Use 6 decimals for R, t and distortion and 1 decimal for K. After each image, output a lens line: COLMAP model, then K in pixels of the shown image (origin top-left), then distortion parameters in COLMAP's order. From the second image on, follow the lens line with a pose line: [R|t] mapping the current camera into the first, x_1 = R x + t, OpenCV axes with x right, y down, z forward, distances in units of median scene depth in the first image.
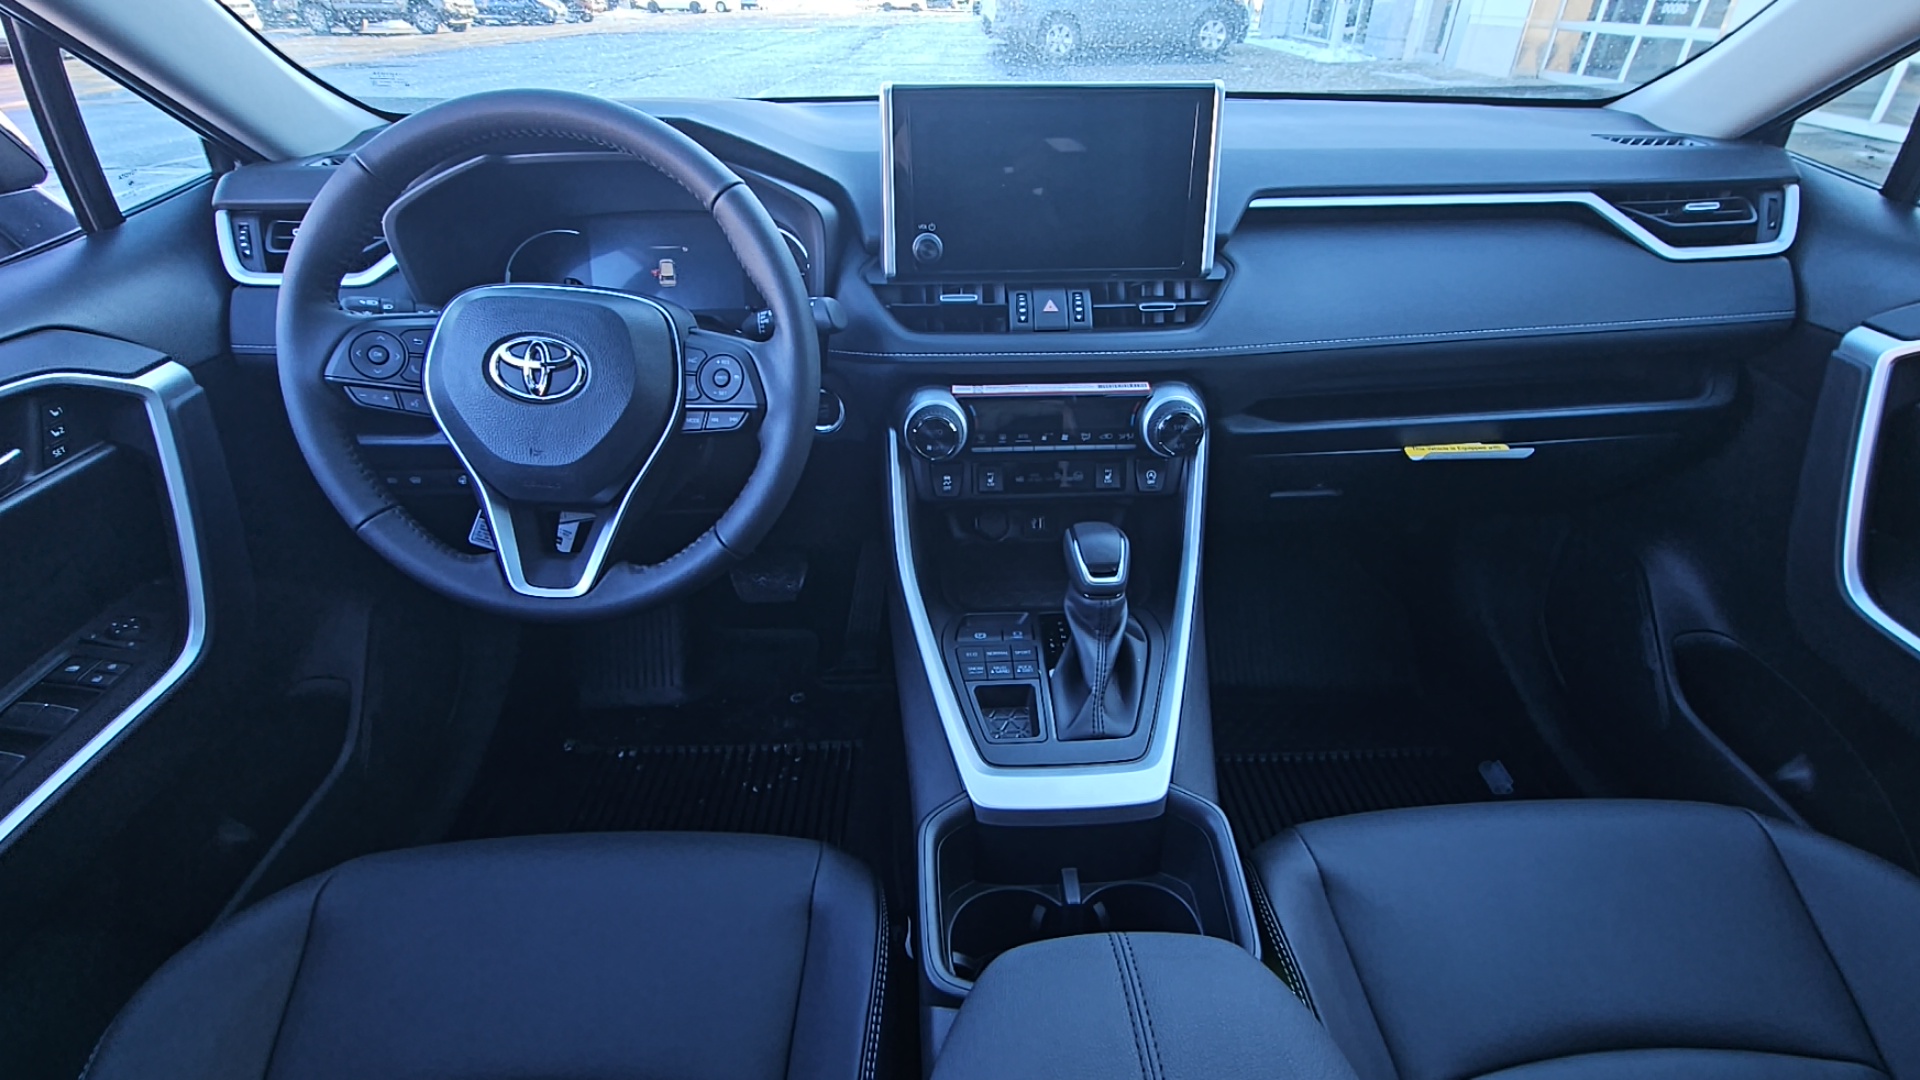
lens RADIAL K [[842.2, 0, 970.0], [0, 842.2, 527.8], [0, 0, 1]] dist [-0.001064, -0.000291]
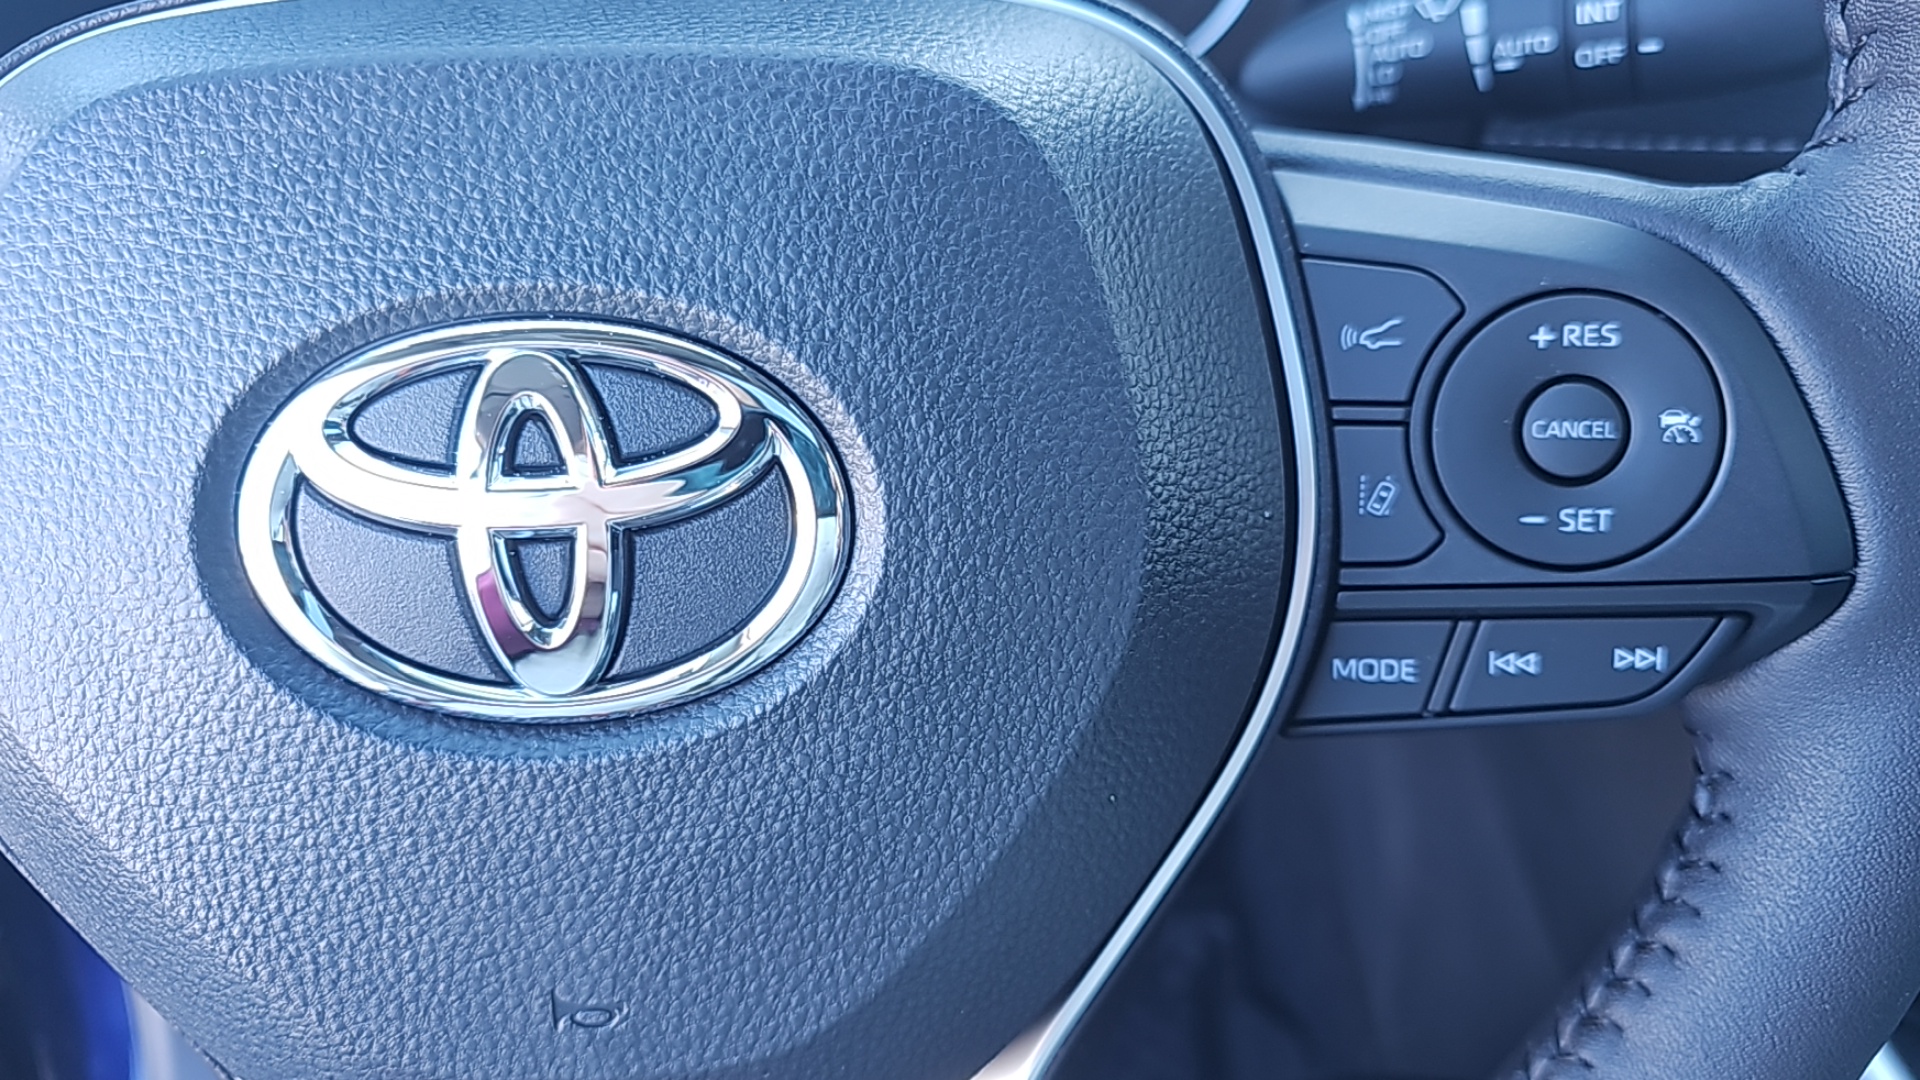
lens RADIAL K [[1481.9, 0, 951.3], [0, 1481.9, 547.2], [0, 0, 1]] dist [0.053765, -0.099790]
pose [[0.995705, -0.091876, -0.011387, -0.345805], [0.092579, 0.987863, 0.124726, -0.167349], [-0.000210, -0.125244, 0.992126, 0.567477]]
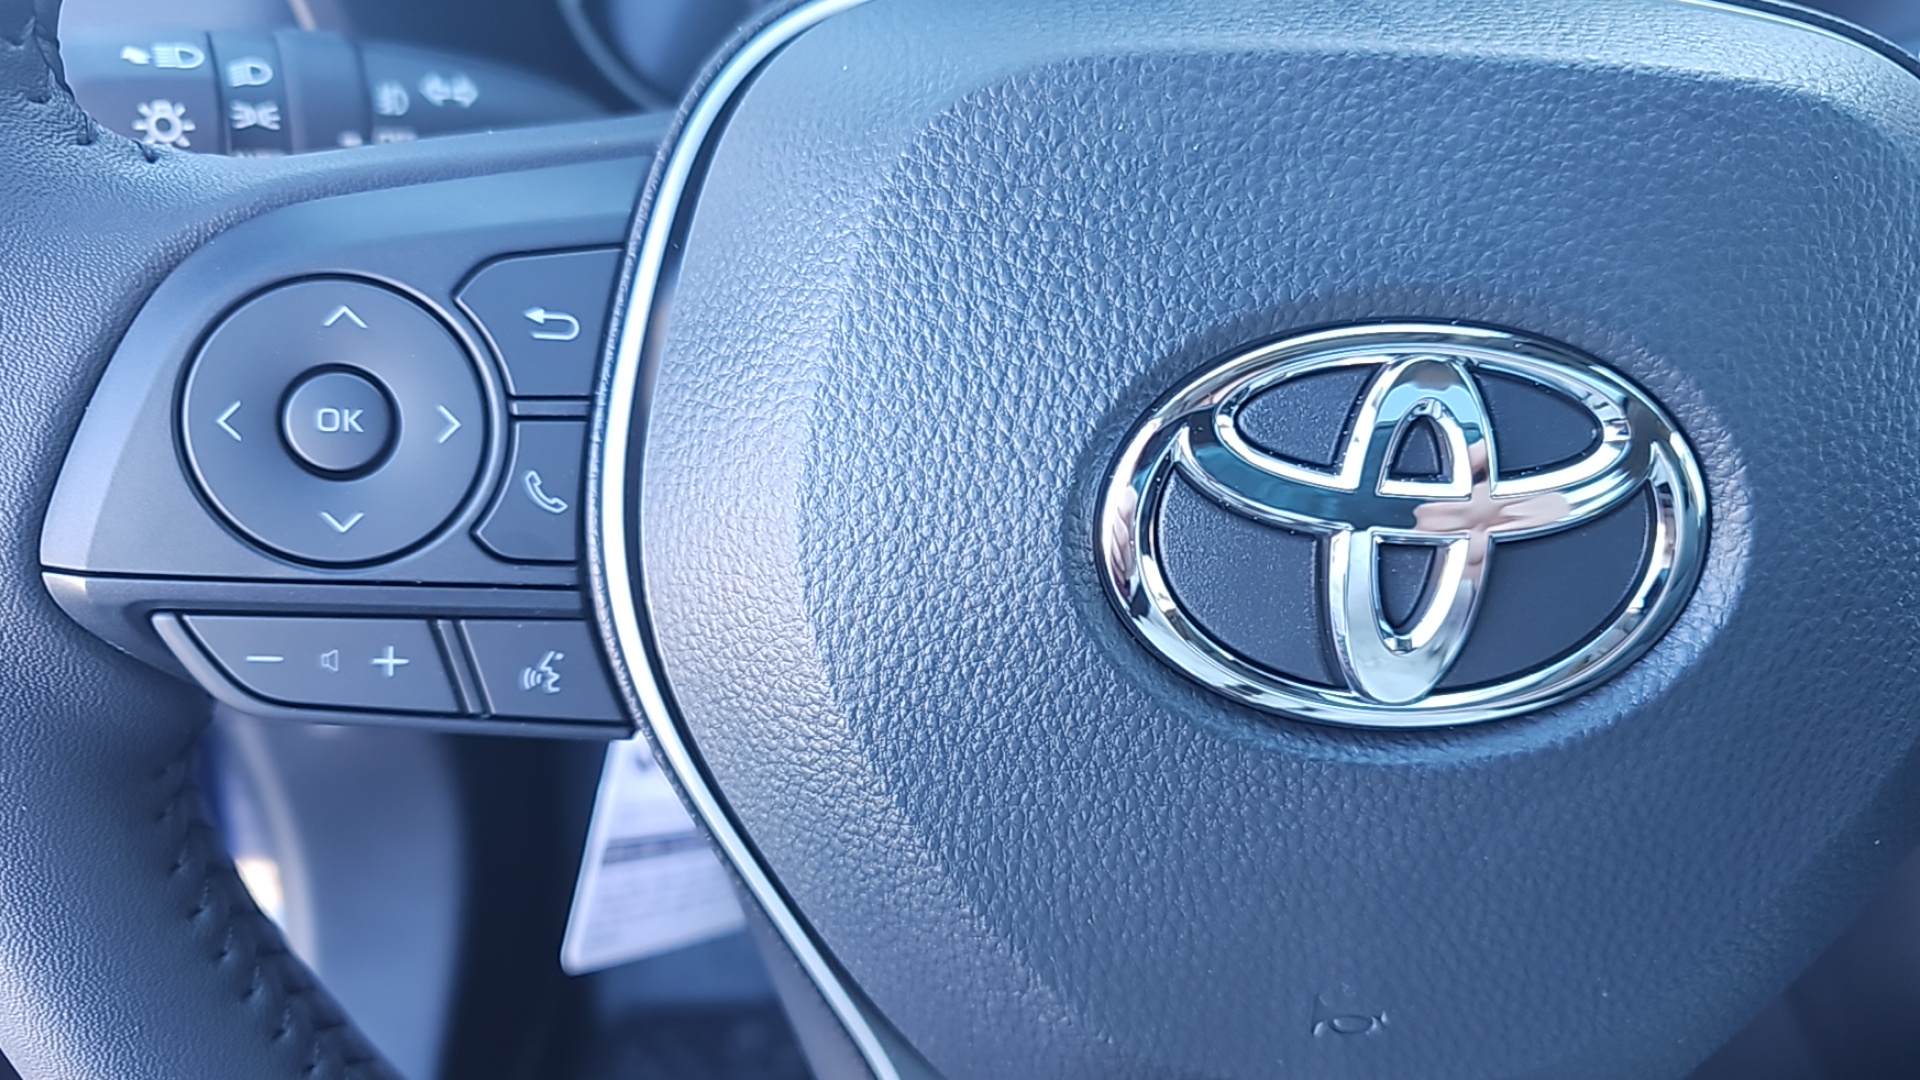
lens RADIAL K [[1481.9, 0, 951.3], [0, 1481.9, 547.2], [0, 0, 1]] dist [0.053765, -0.099790]
pose [[0.999801, -0.017509, -0.009509, -0.468163], [0.018720, 0.988911, 0.147324, -0.179101], [0.006824, -0.147473, 0.989043, 0.571480]]
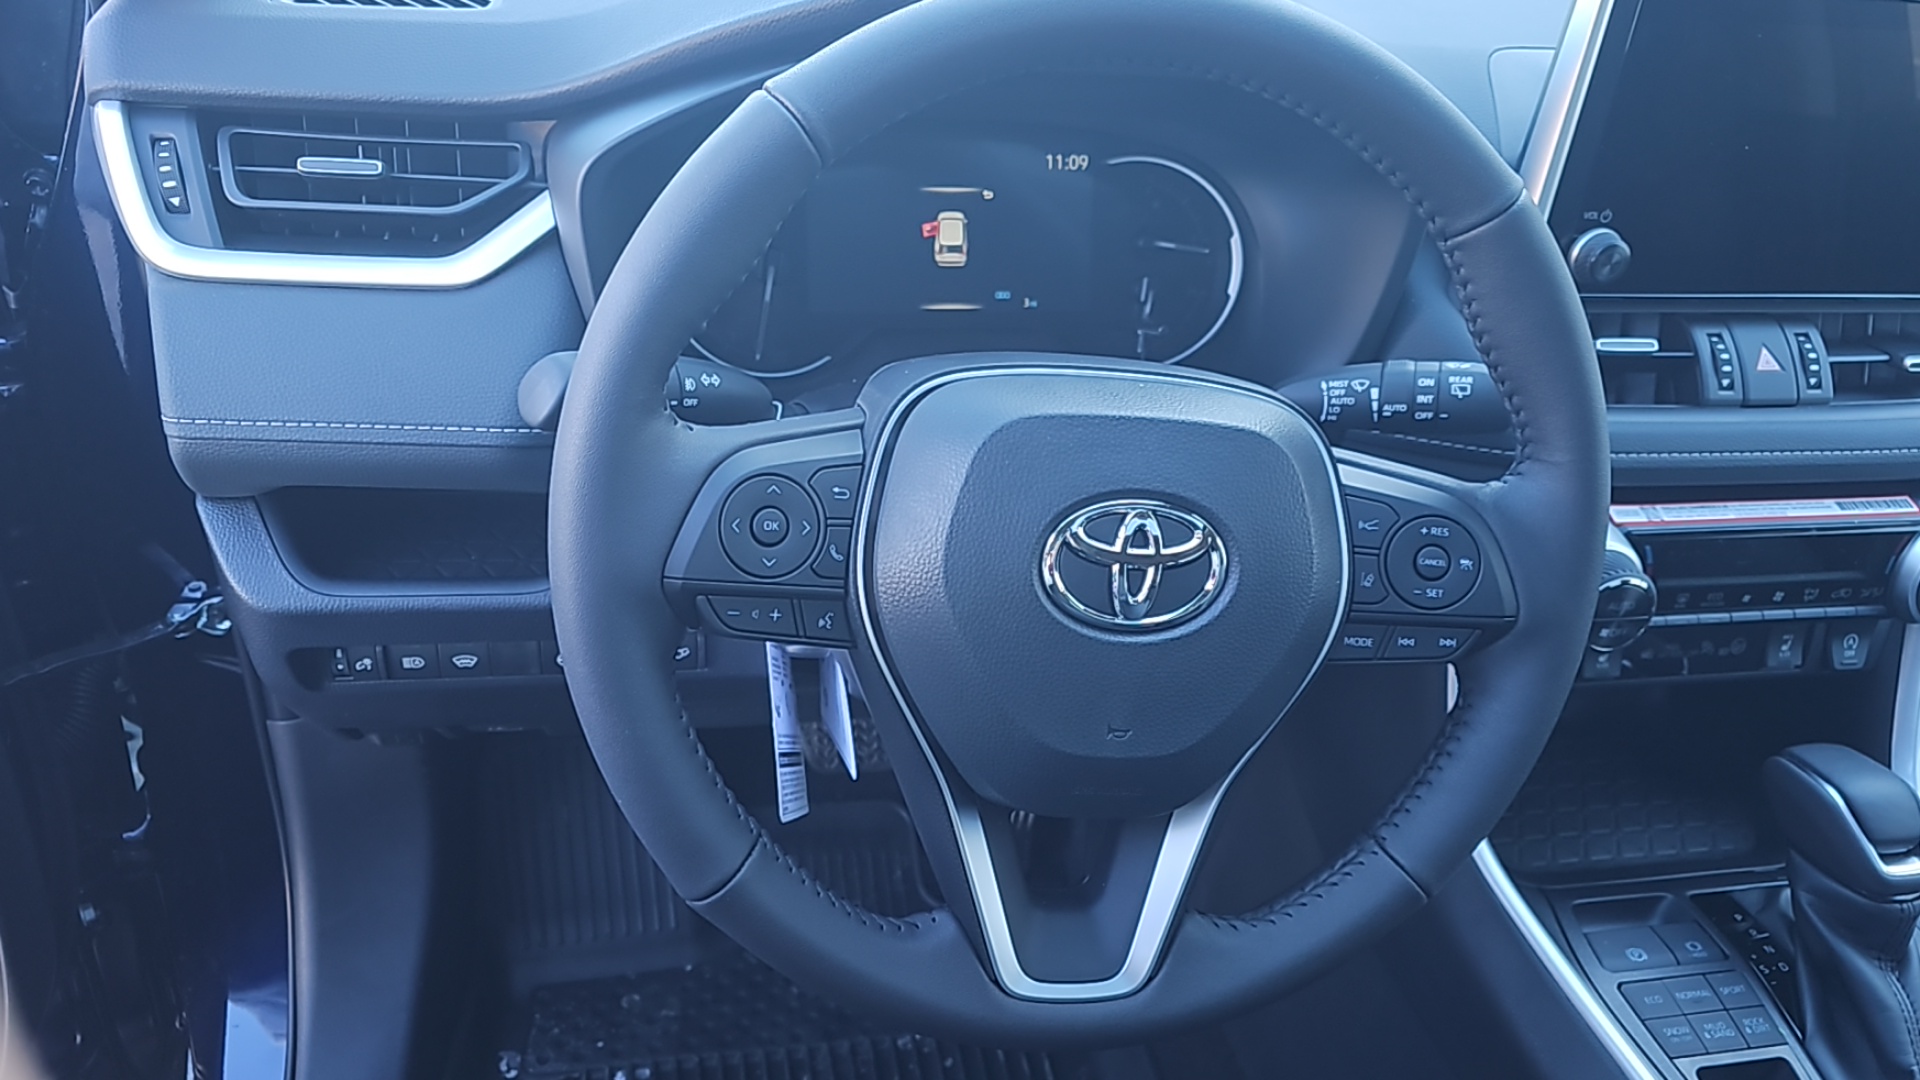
lens RADIAL K [[1368.5, 0, 960.0], [0, 1368.5, 540.0], [0, 0, 1]] dist [0.061083, -0.045007]
pose [[0.982811, -0.005510, 0.184530, -0.595440], [-0.004431, 0.998563, 0.053416, -0.192185], [-0.184559, -0.053316, 0.981374, 0.196327]]
